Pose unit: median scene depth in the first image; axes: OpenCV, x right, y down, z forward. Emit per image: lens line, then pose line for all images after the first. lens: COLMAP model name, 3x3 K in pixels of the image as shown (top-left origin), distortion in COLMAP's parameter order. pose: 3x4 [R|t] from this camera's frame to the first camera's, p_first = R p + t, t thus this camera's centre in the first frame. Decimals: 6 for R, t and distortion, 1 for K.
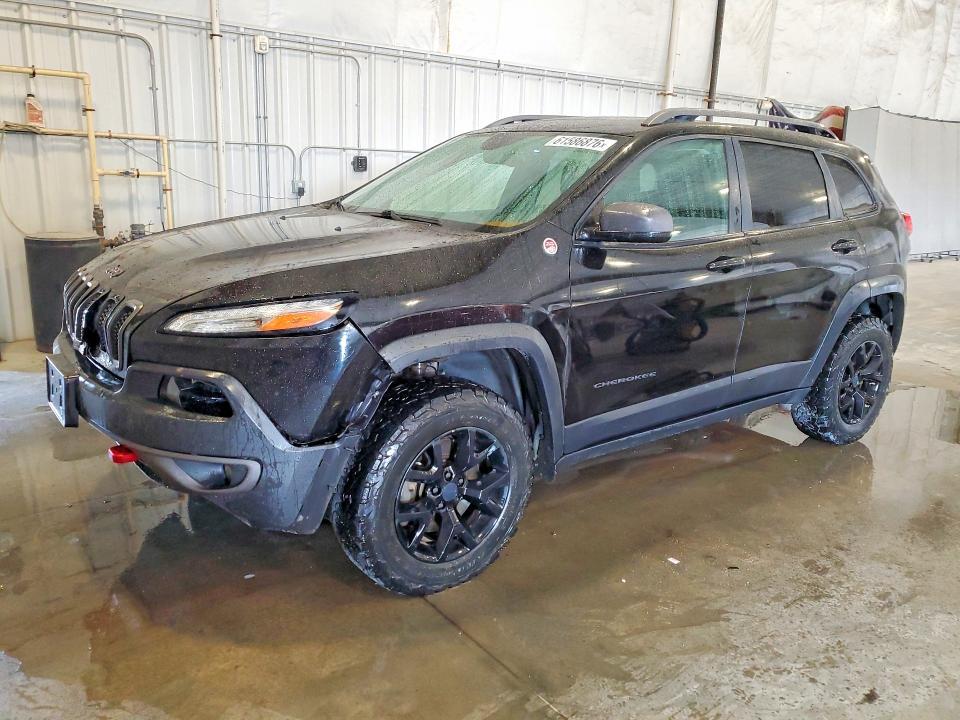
lens RADIAL K [[761.2, 0, 478.7], [0, 761.2, 358.0], [0, 0, 1]] dist [0.023681, 0.005292]
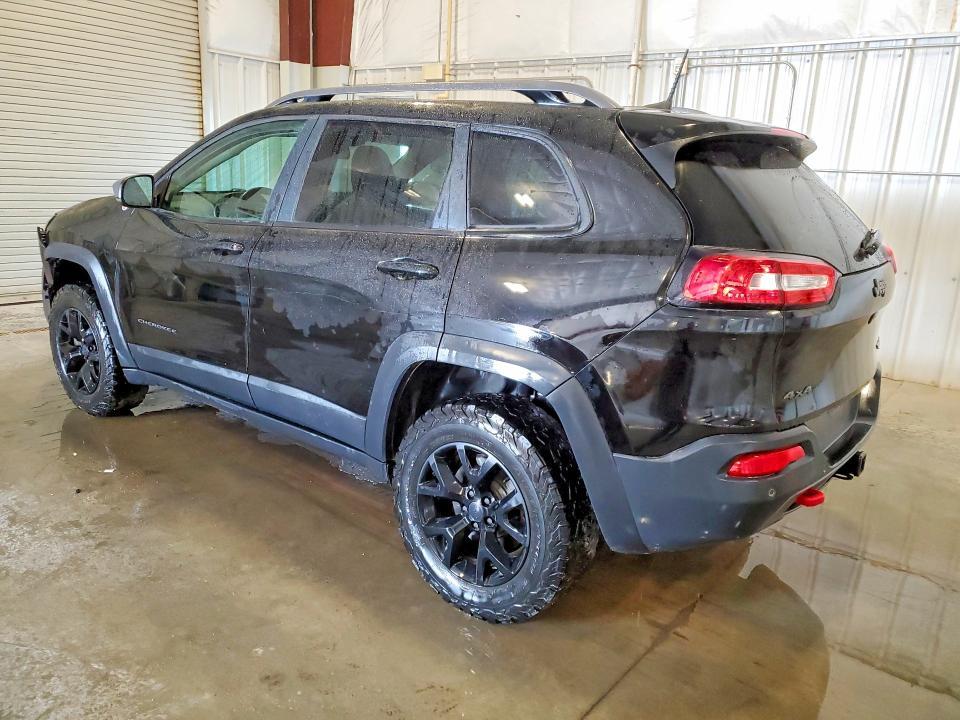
lens RADIAL K [[761.2, 0, 480.0], [0, 761.2, 361.4], [0, 0, 1]] dist [0.023681, 0.005292]
pose [[0.229016, 0.220837, -0.948042, 1.289608], [-0.279768, 0.947767, 0.153190, -0.216165], [0.932353, 0.230149, 0.278837, 1.015706]]
